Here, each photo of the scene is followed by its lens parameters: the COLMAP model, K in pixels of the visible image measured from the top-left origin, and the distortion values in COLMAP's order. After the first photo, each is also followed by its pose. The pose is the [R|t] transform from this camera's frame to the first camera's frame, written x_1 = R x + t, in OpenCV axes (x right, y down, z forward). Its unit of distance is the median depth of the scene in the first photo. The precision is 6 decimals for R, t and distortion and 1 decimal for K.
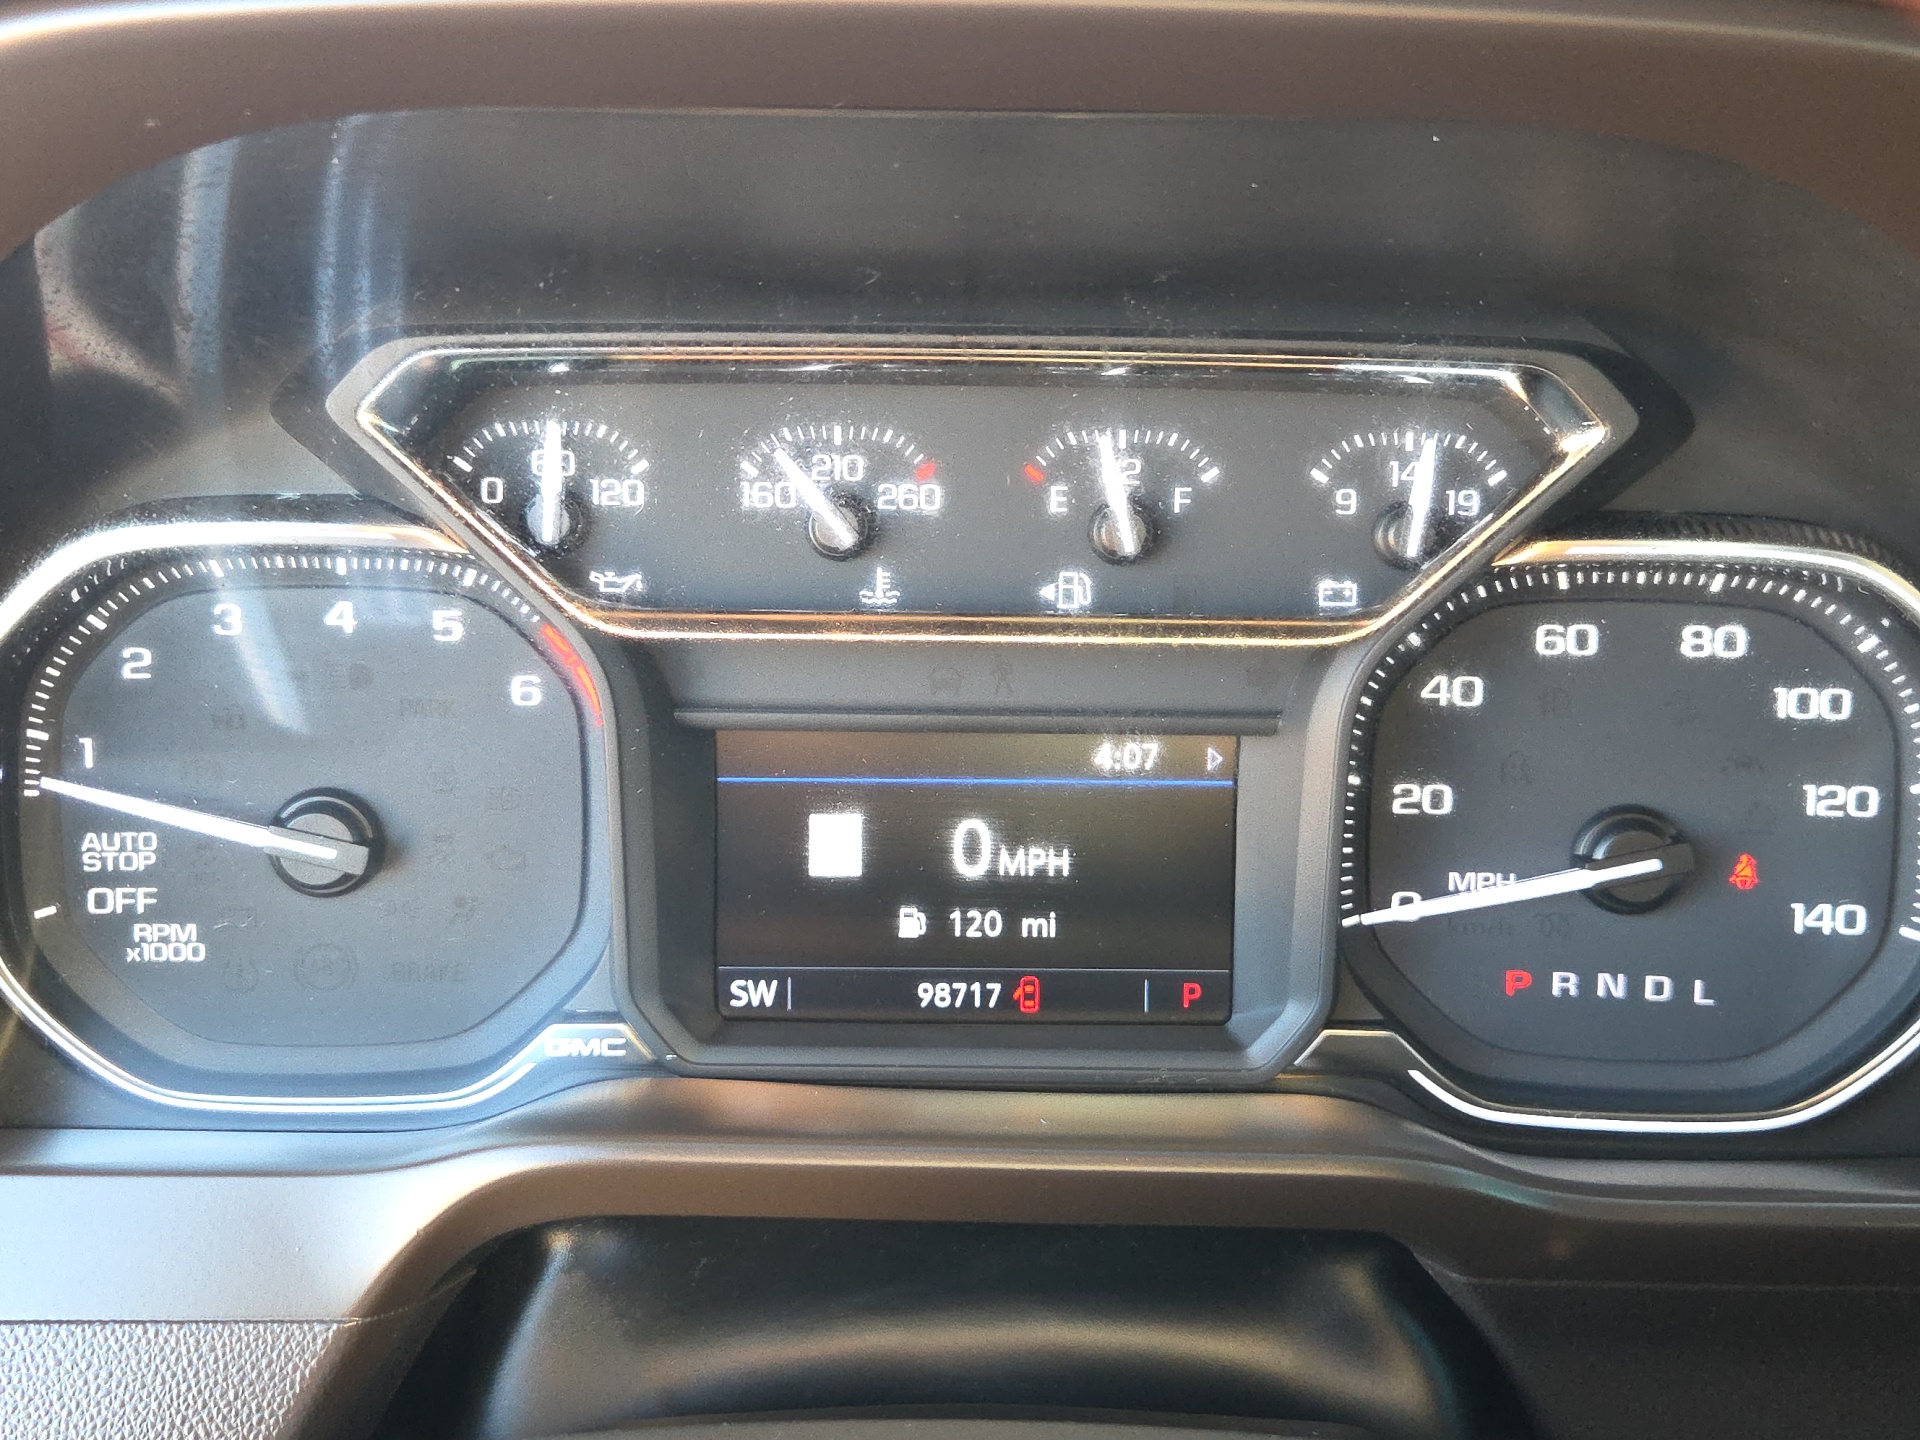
lens RADIAL K [[1932.5, 0, 960.0], [0, 1932.5, 720.0], [0, 0, 1]] dist [0.049119, -0.000171]
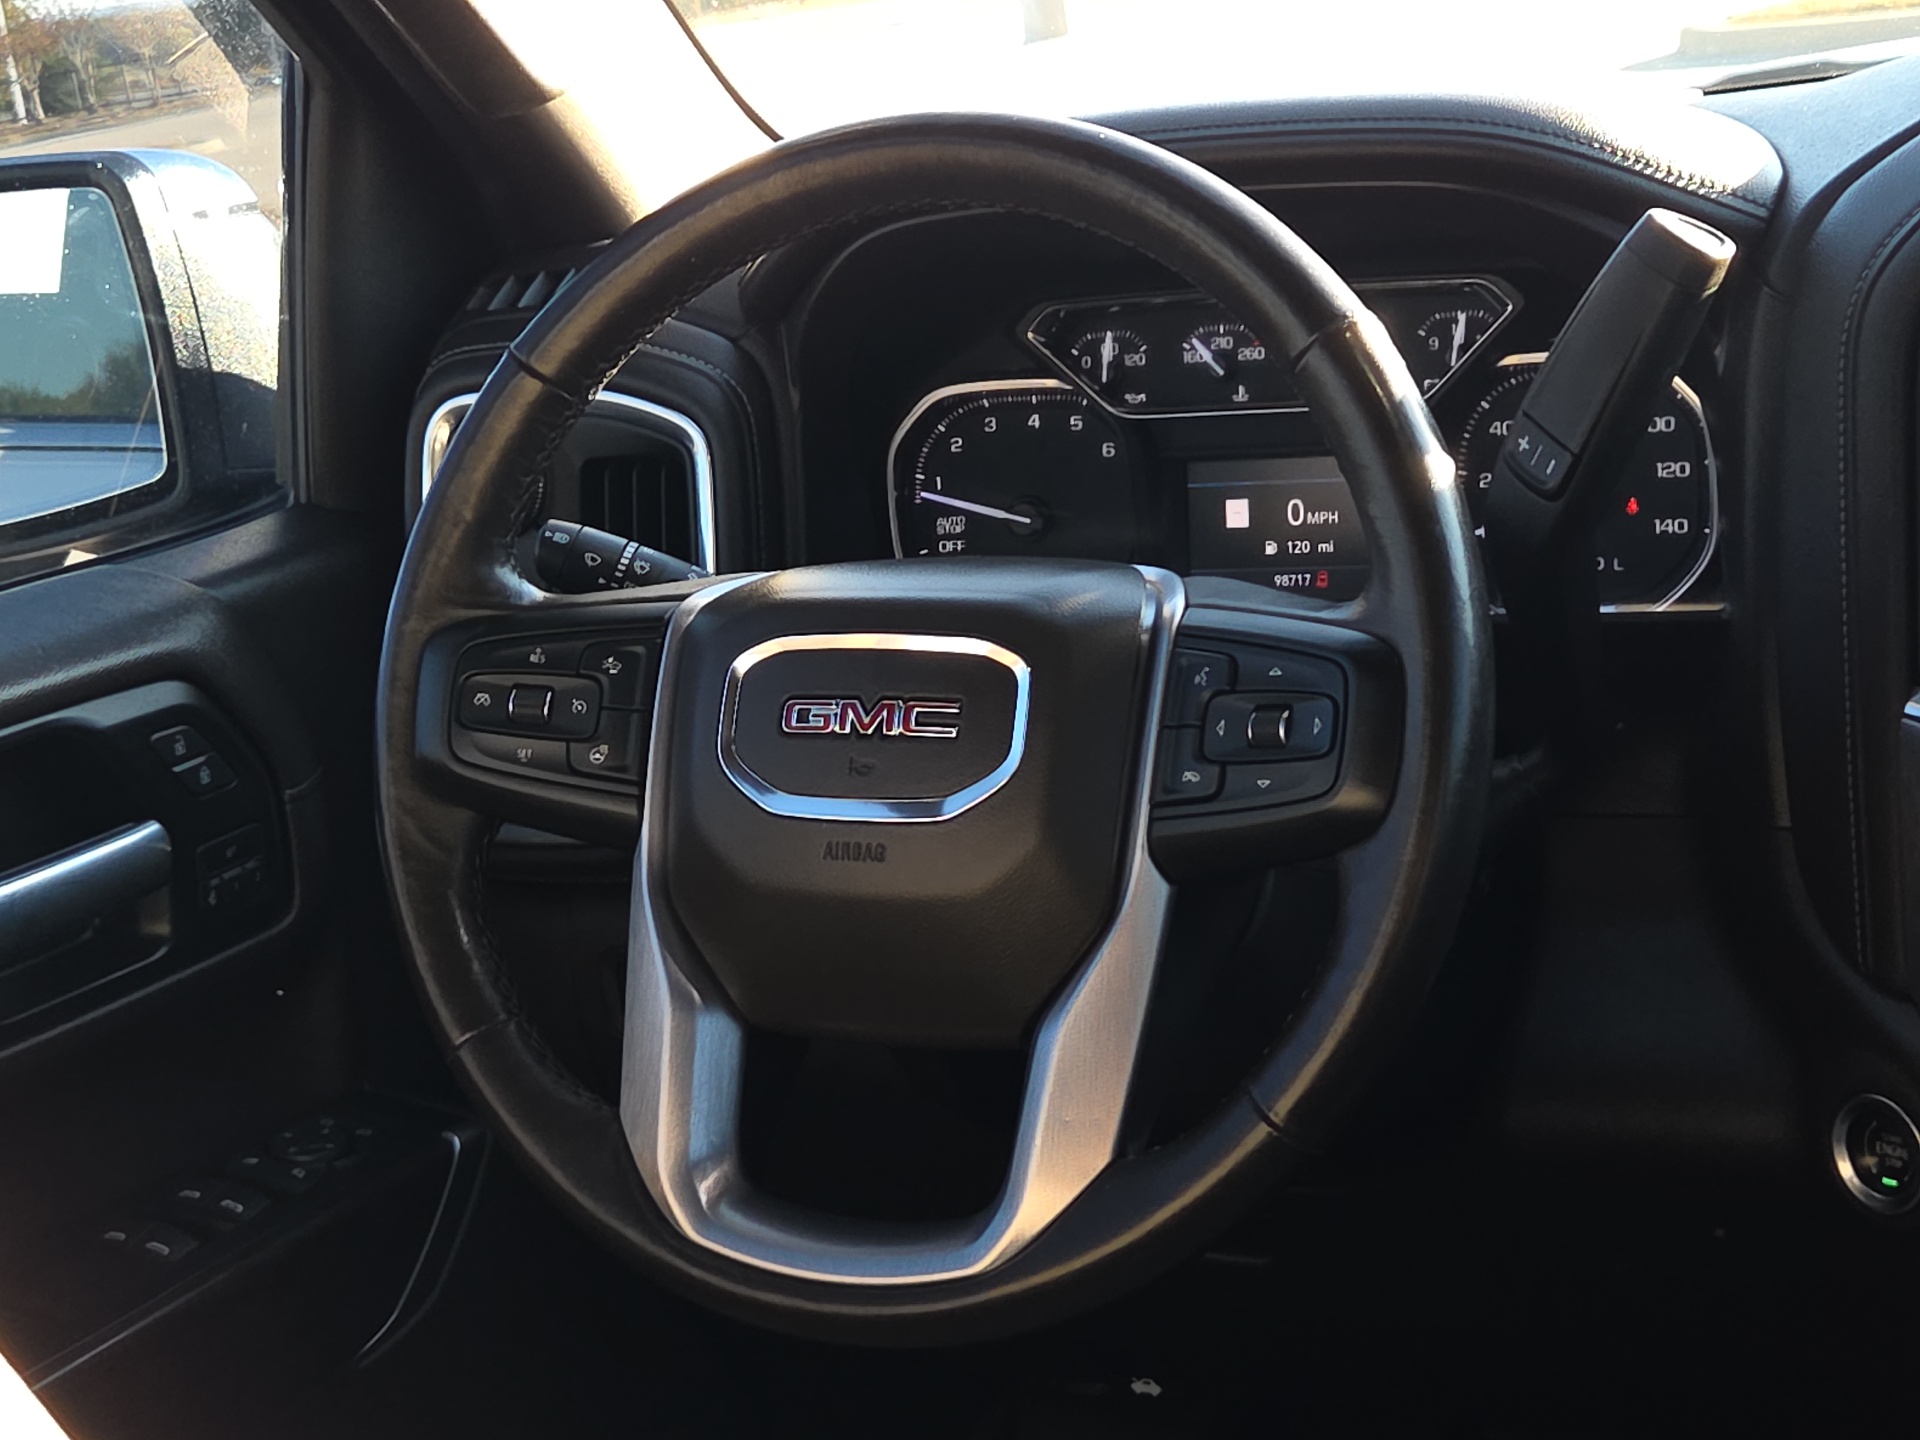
lens RADIAL K [[2894.8, 0, 960.0], [0, 2894.8, 720.0], [0, 0, 1]] dist [0.049521, 0.089797]
pose [[0.893090, -0.005468, -0.449845, 1.174960], [0.006686, 0.999977, 0.001120, 0.303955], [0.449828, -0.004008, 0.893106, -2.164878]]
